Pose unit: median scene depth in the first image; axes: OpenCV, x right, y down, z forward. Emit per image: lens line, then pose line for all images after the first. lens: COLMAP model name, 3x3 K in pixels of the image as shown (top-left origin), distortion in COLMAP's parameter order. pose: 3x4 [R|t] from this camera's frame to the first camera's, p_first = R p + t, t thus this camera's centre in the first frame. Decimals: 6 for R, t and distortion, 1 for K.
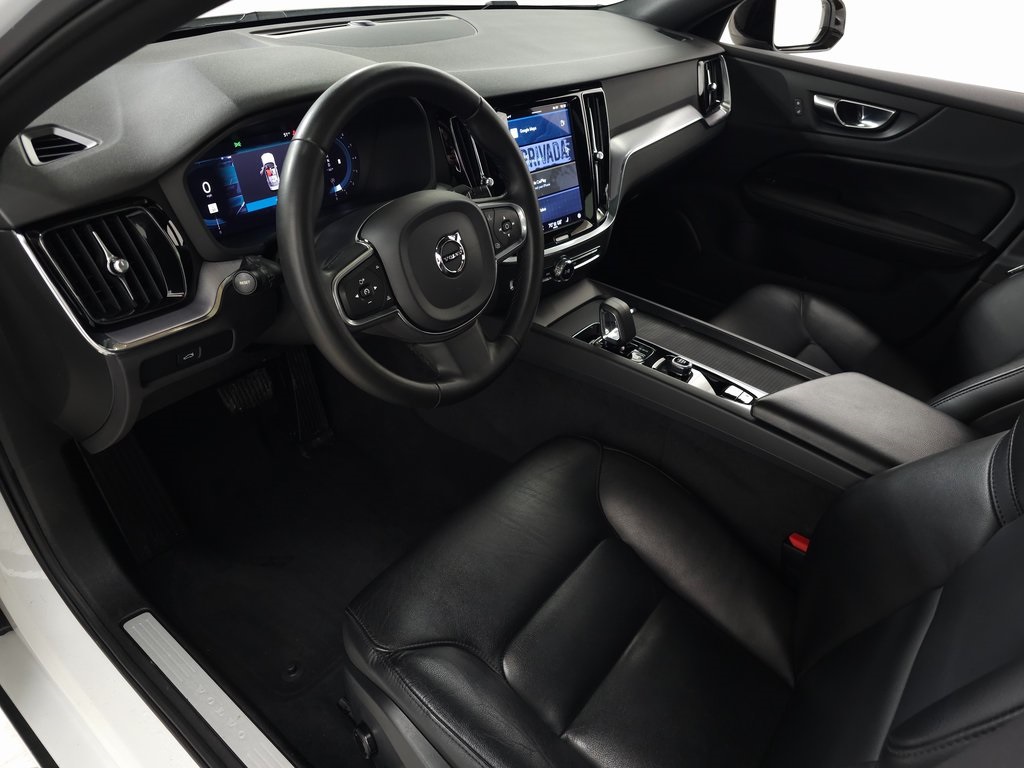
lens RADIAL K [[698.5, 0, 506.3], [0, 698.5, 383.3], [0, 0, 1]] dist [0.046925, -0.059083]
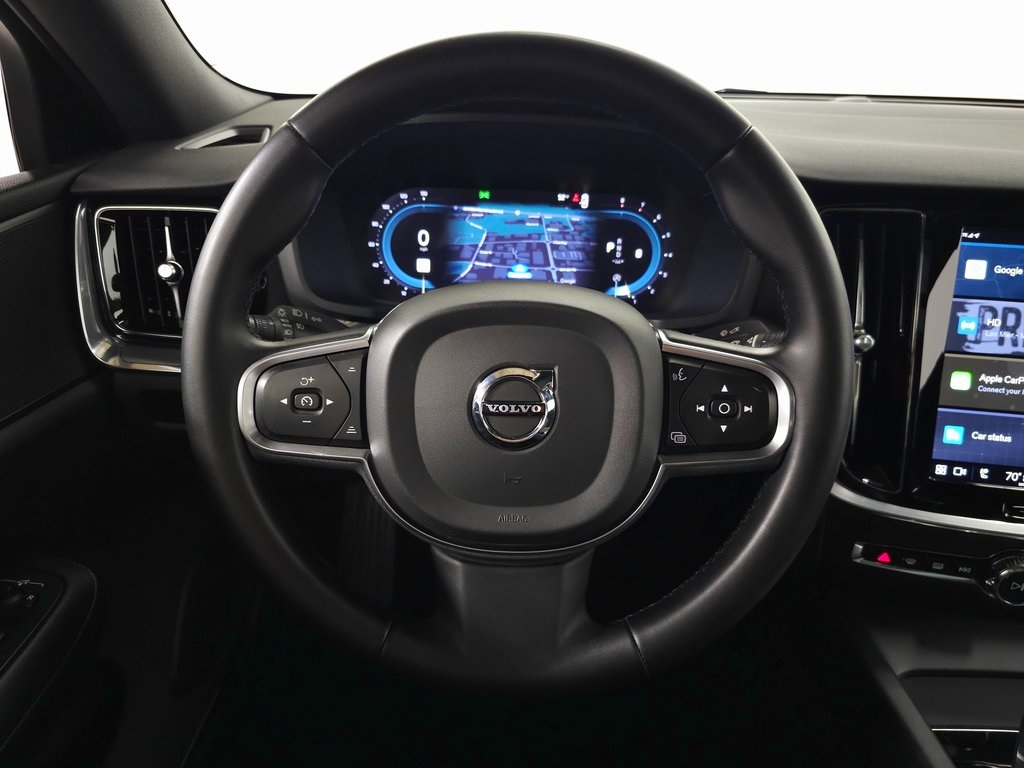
lens RADIAL K [[698.5, 0, 503.1], [0, 698.5, 387.5], [0, 0, 1]] dist [0.046925, -0.059083]
pose [[0.597275, 0.302069, -0.742979, 0.191075], [-0.445116, 0.895451, 0.006233, -0.135010], [0.667184, 0.326989, 0.669286, 0.461515]]
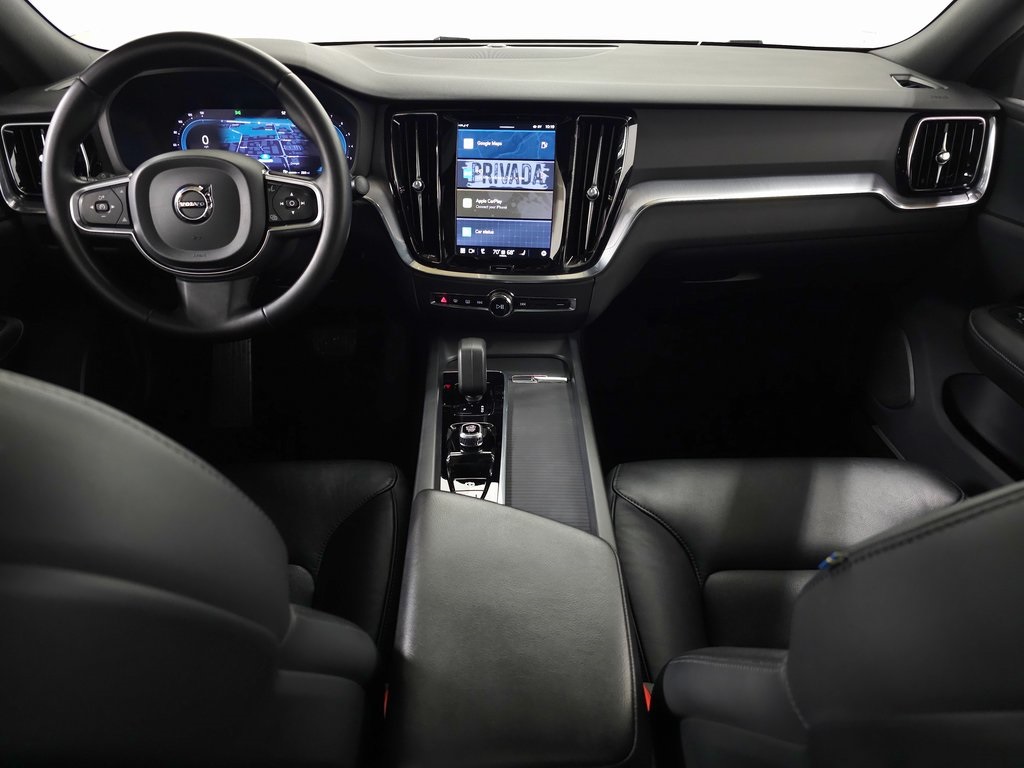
lens RADIAL K [[698.5, 0, 512.5], [0, 698.5, 396.4], [0, 0, 1]] dist [0.046925, -0.059083]
pose [[0.646280, 0.343020, -0.681659, 0.766355], [-0.405008, 0.911267, 0.074574, -0.133863], [0.646754, 0.227882, 0.727860, 0.407645]]
